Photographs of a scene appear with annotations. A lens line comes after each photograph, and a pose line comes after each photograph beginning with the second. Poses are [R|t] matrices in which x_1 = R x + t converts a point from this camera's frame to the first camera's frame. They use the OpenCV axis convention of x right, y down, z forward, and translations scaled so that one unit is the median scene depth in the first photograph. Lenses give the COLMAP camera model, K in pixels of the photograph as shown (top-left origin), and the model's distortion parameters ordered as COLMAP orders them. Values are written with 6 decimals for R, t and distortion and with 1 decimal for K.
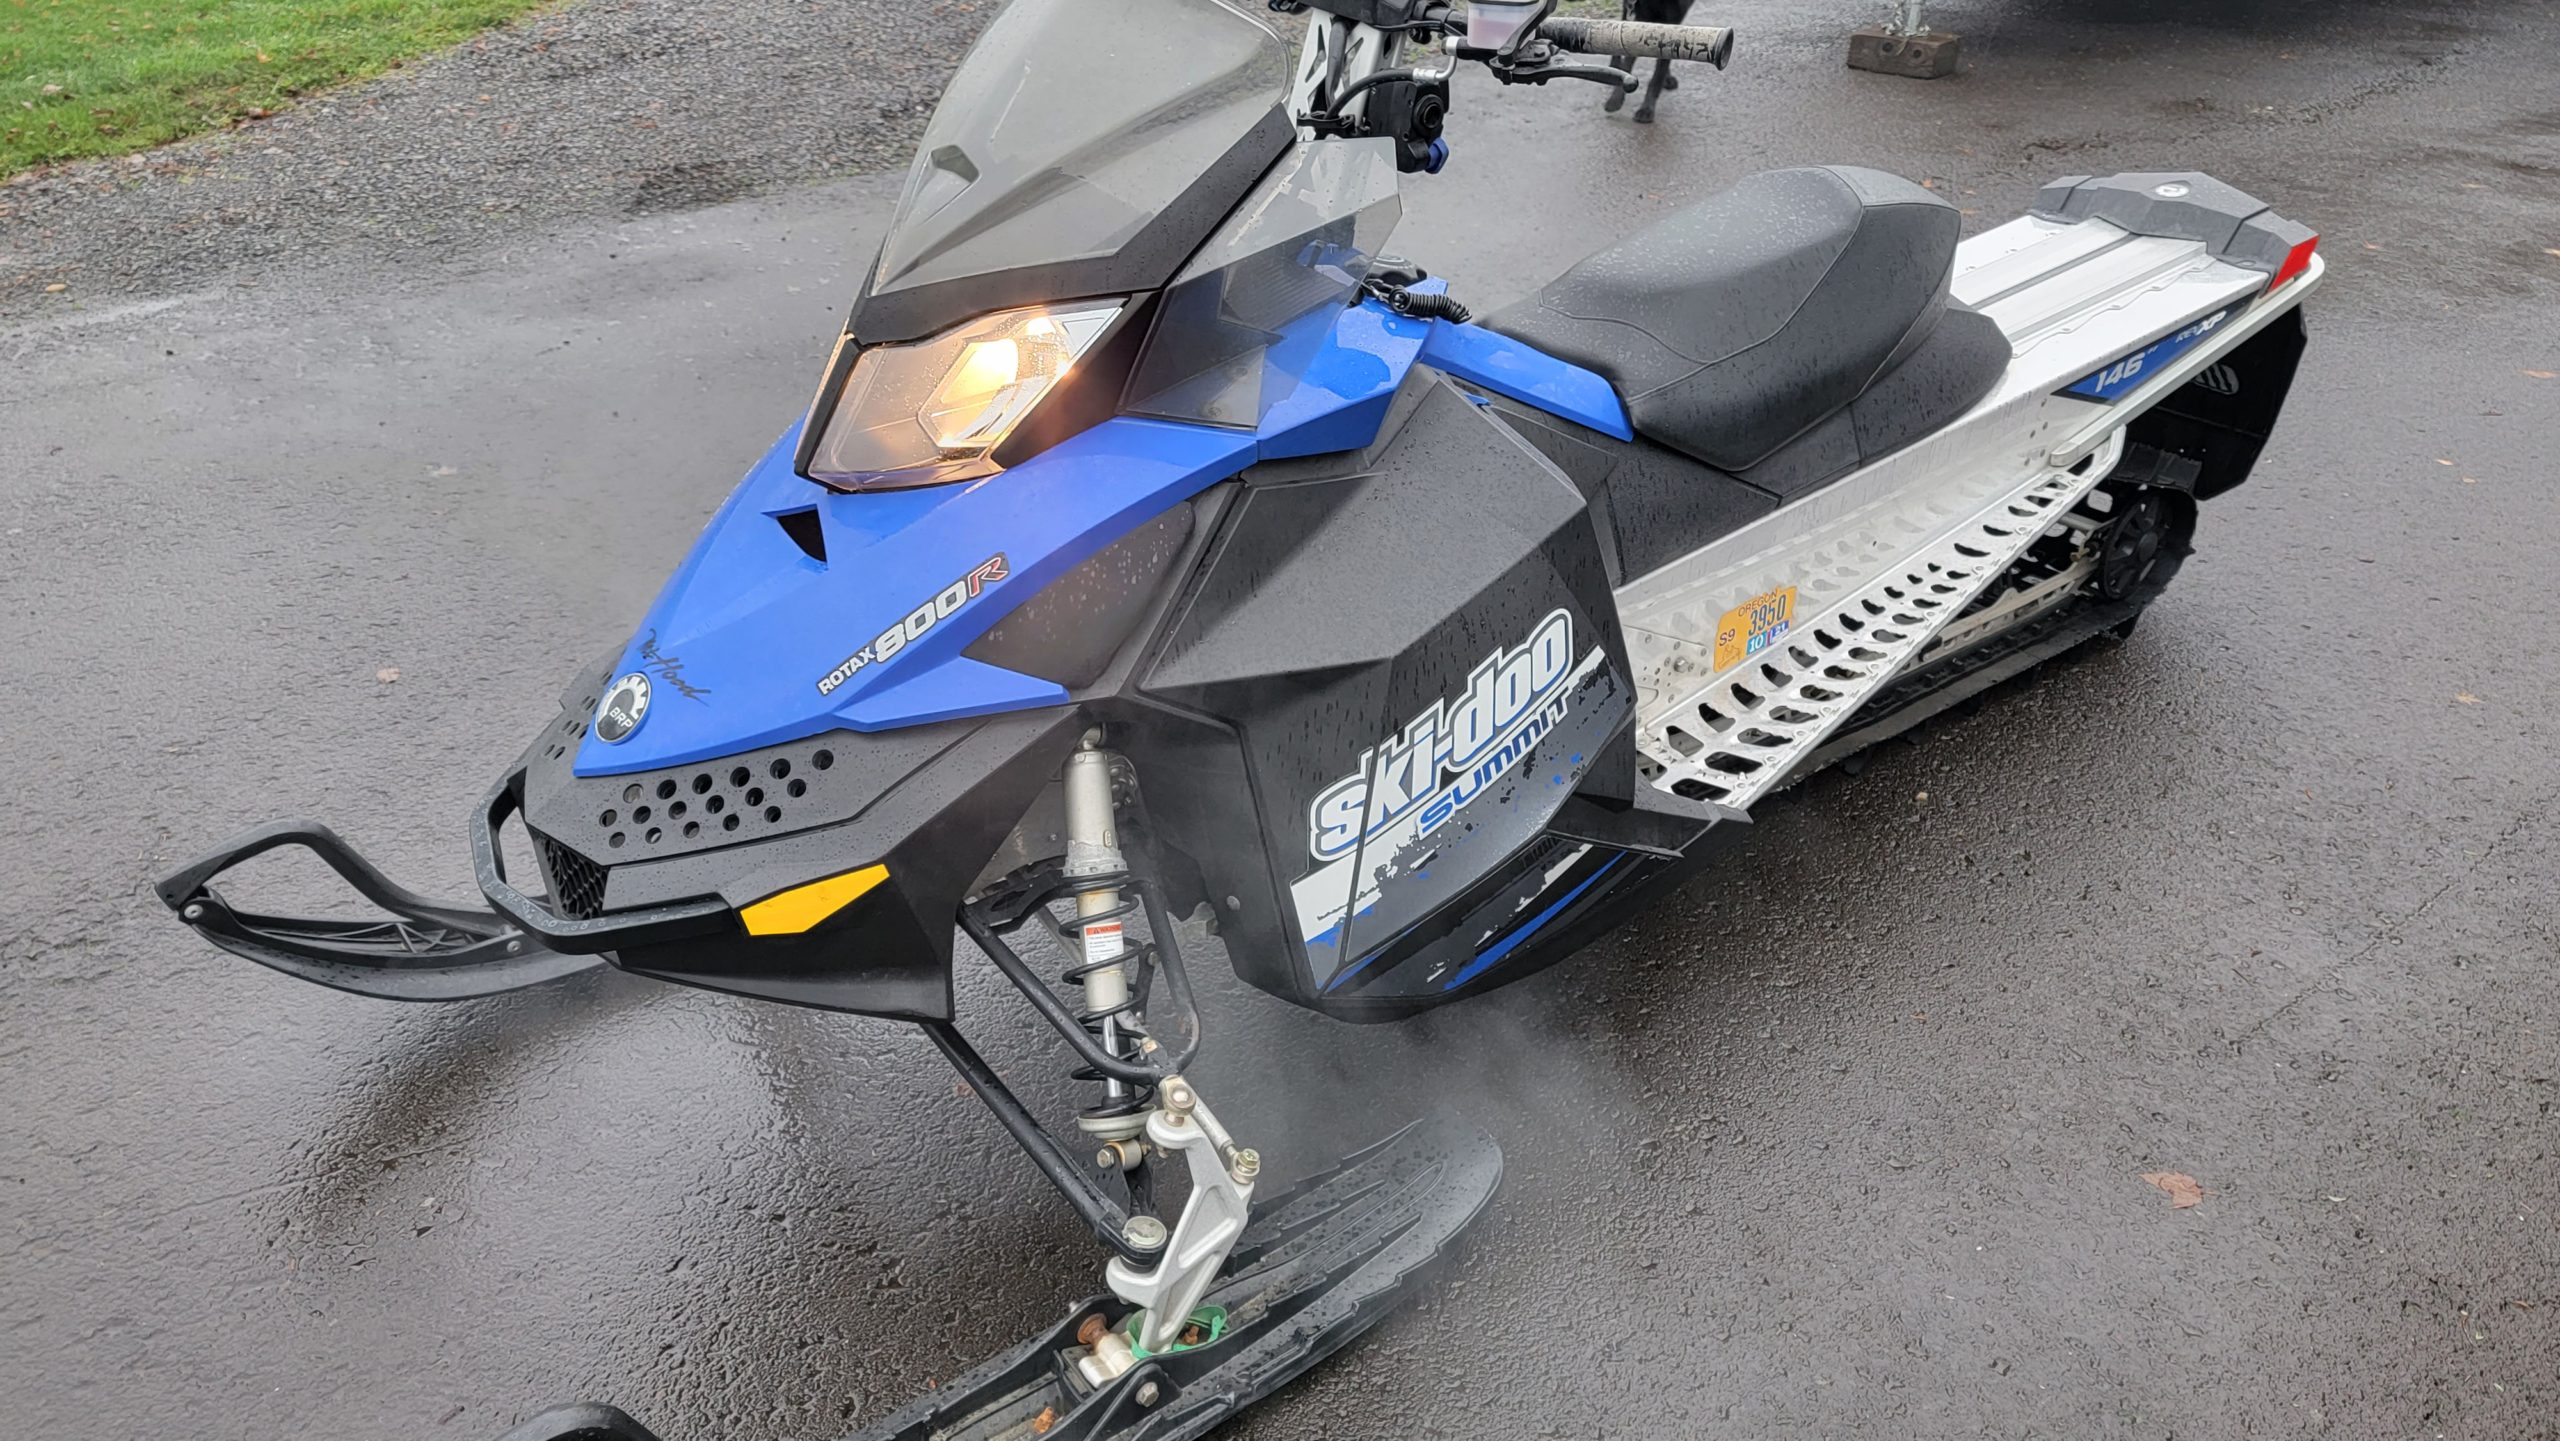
lens RADIAL K [[1811.5, 0, 1280.0], [0, 1811.5, 720.5], [0, 0, 1]] dist [0.047051, -0.004070]
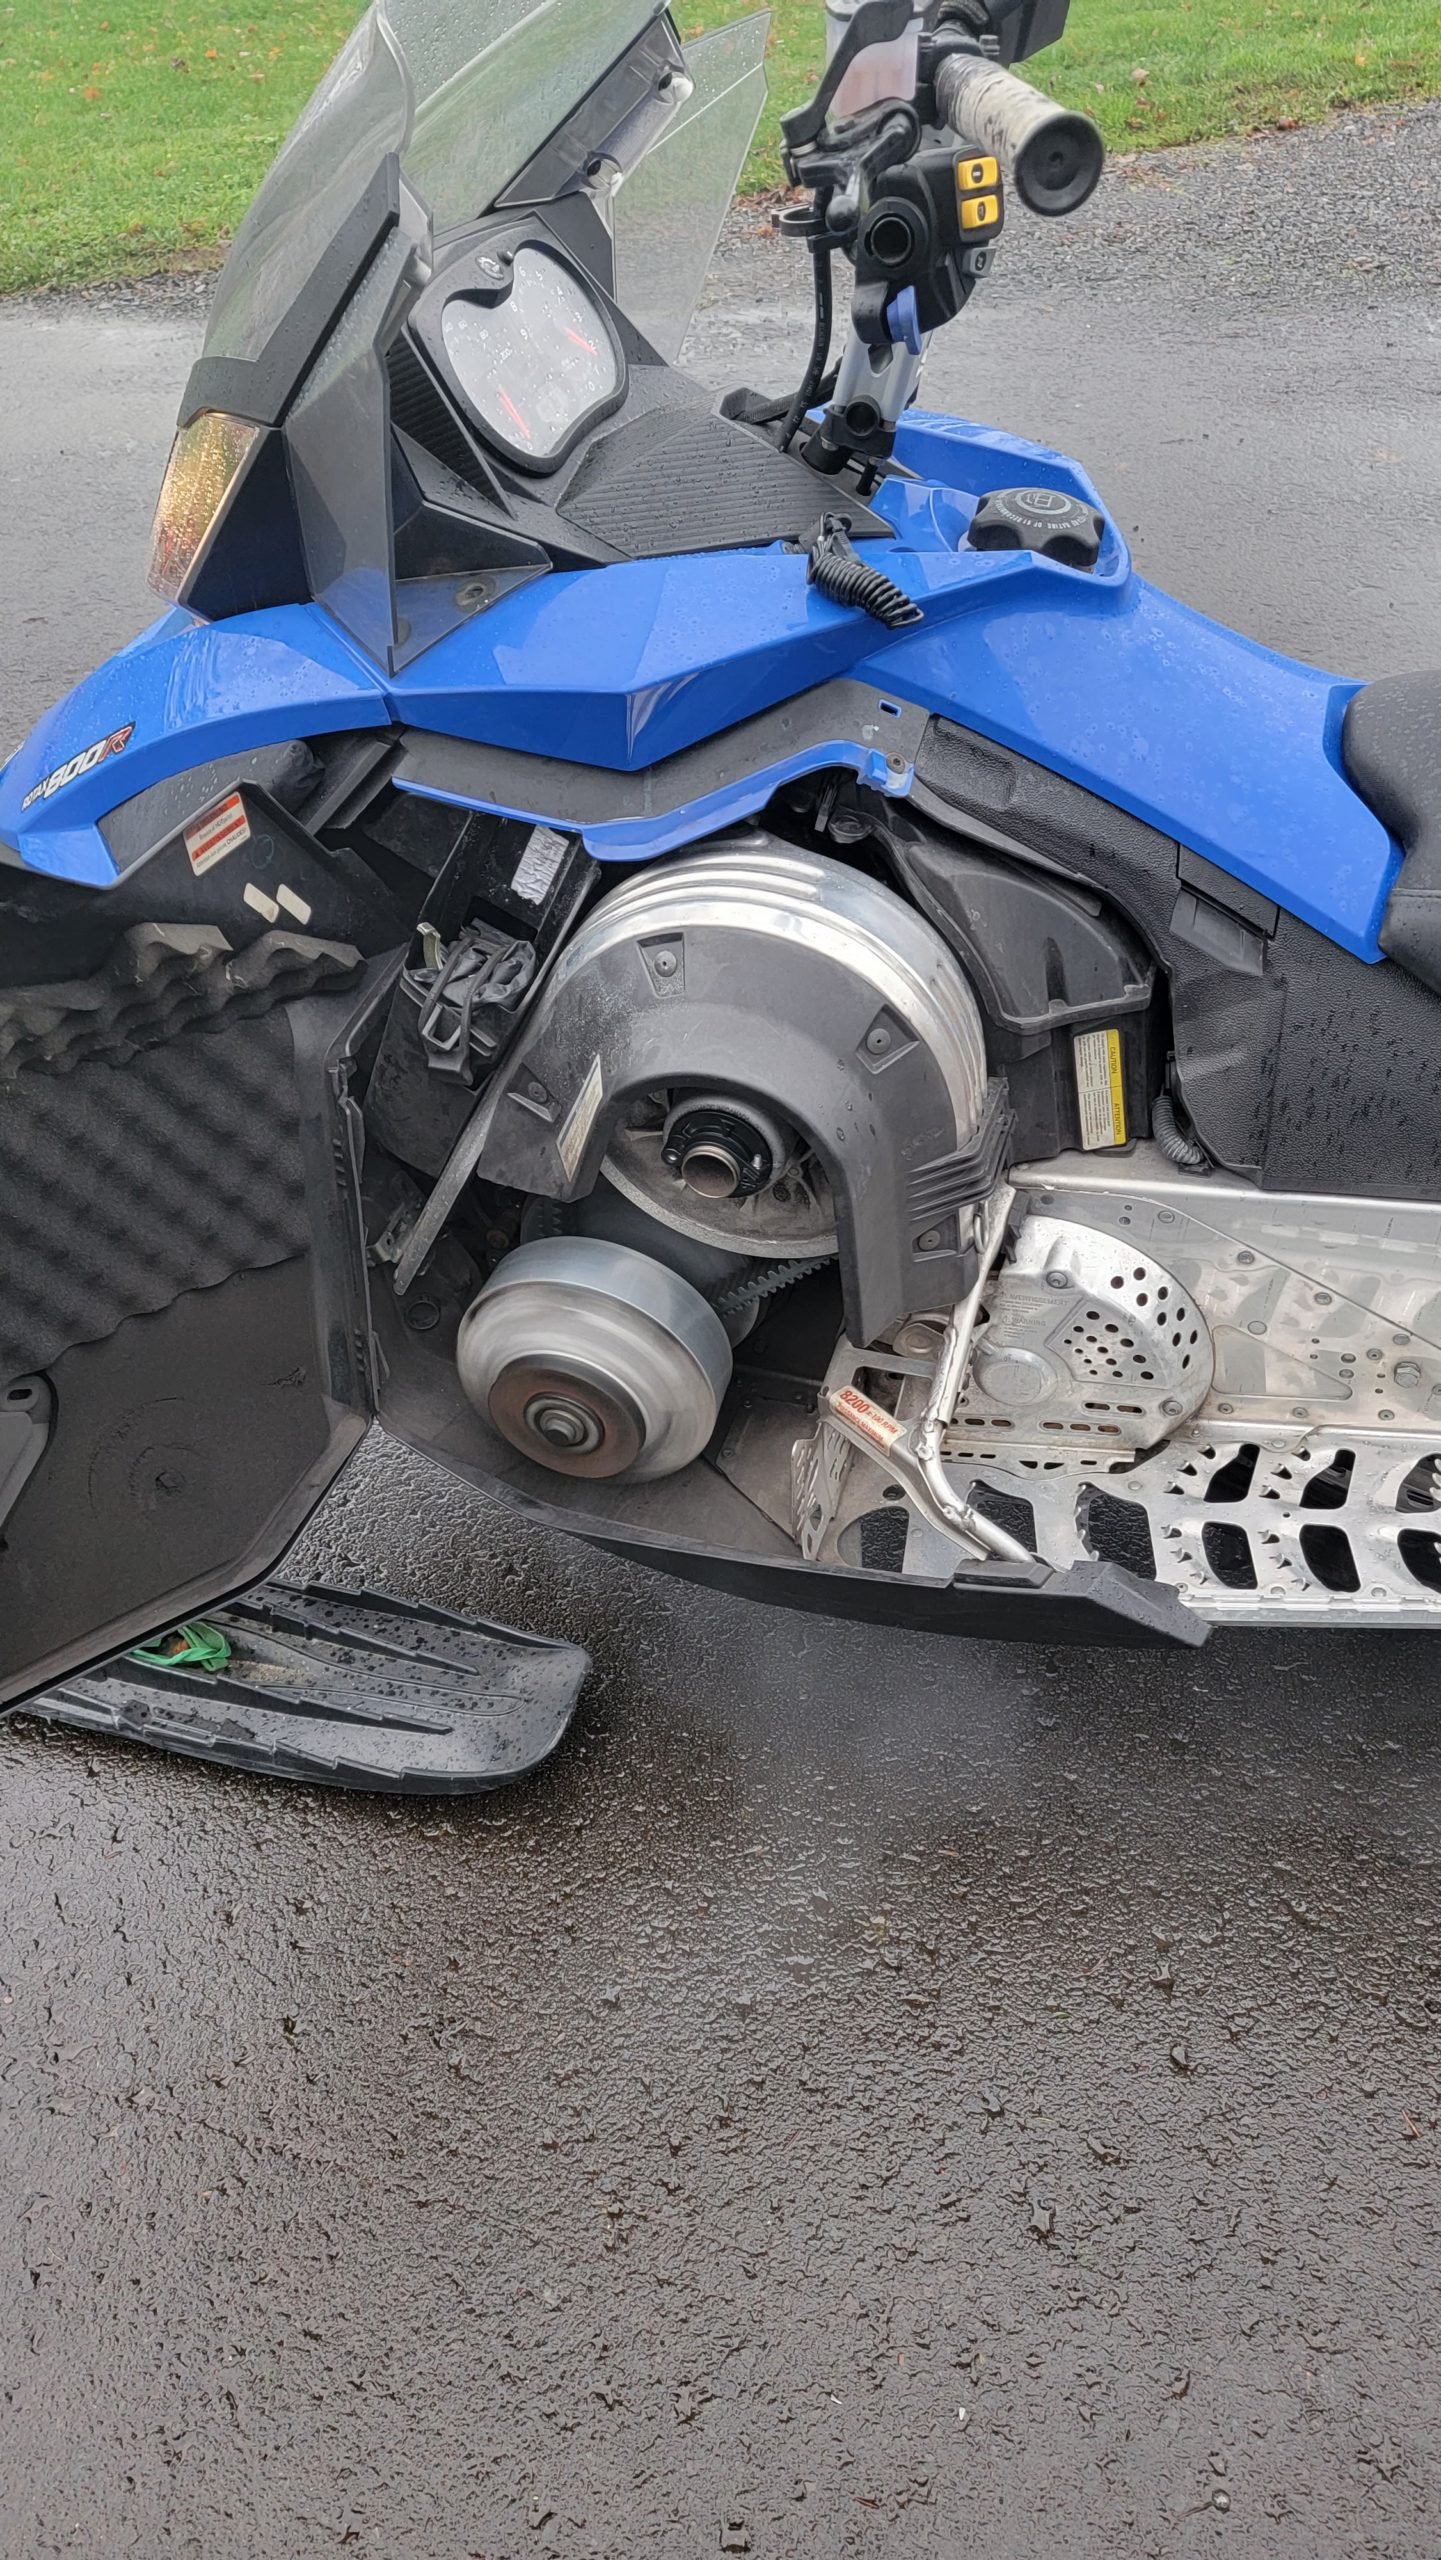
lens RADIAL K [[1811.5, 0, 720.5], [0, 1811.5, 1280.0], [0, 0, 1]] dist [0.047051, -0.004070]
pose [[0.567542, 0.516989, -0.640796, 0.570739], [-0.357955, 0.855814, 0.373430, -0.244568], [0.741461, 0.017439, 0.670769, 0.567664]]
